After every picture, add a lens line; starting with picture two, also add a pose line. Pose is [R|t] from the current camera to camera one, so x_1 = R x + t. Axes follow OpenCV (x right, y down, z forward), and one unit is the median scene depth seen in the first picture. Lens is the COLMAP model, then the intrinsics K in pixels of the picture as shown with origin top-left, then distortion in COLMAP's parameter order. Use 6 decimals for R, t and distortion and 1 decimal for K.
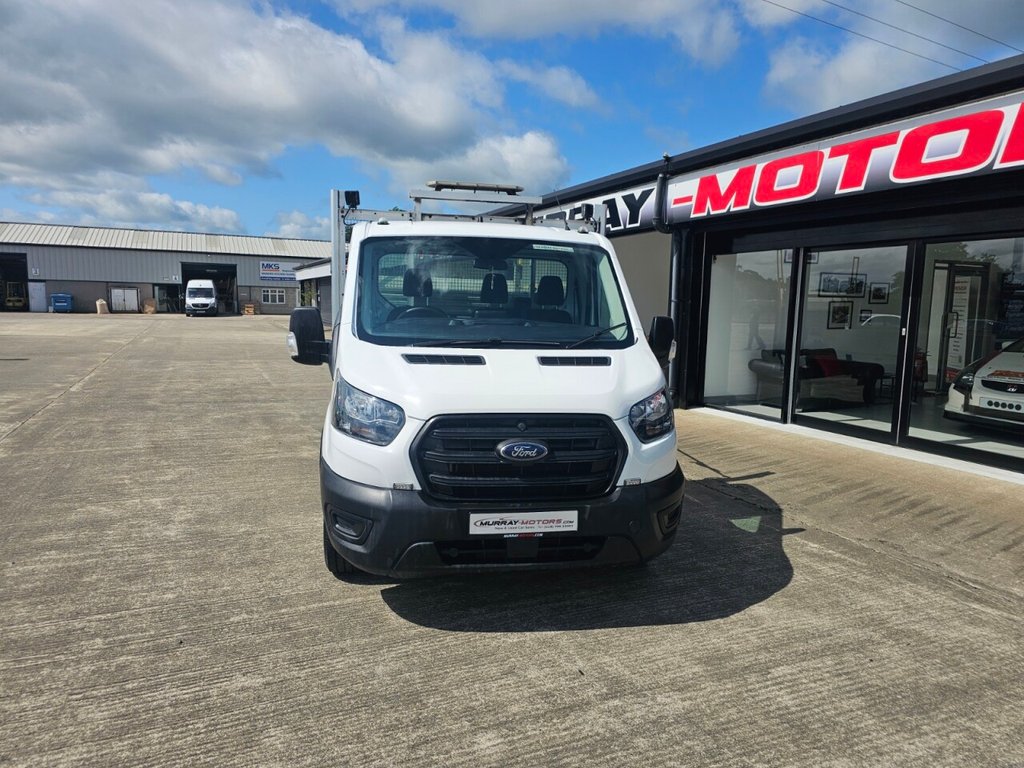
lens RADIAL K [[694.2, 0, 512.0], [0, 694.2, 384.0], [0, 0, 1]] dist [0.040916, -0.001272]
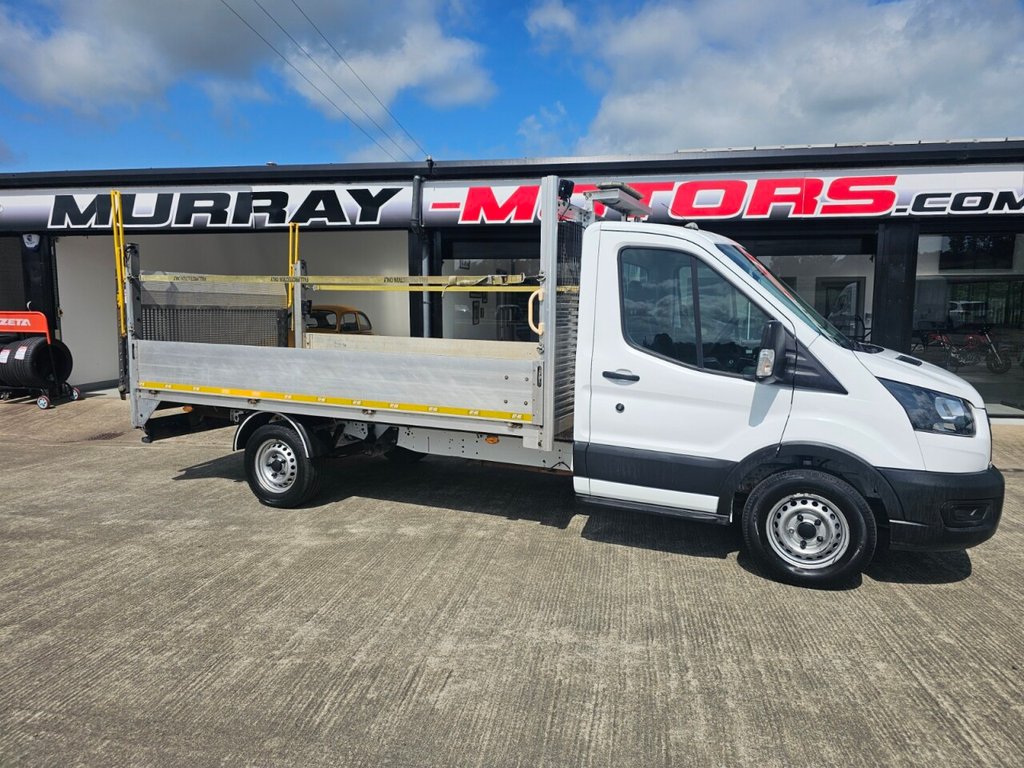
lens RADIAL K [[673.3, 0, 512.0], [0, 673.3, 384.0], [0, 0, 1]] dist [0.107934, -0.130005]
pose [[0.547612, -0.117102, 0.828498, -0.622782], [0.106987, 0.991830, 0.069472, -0.064252], [-0.829865, 0.050595, 0.555666, 0.401550]]
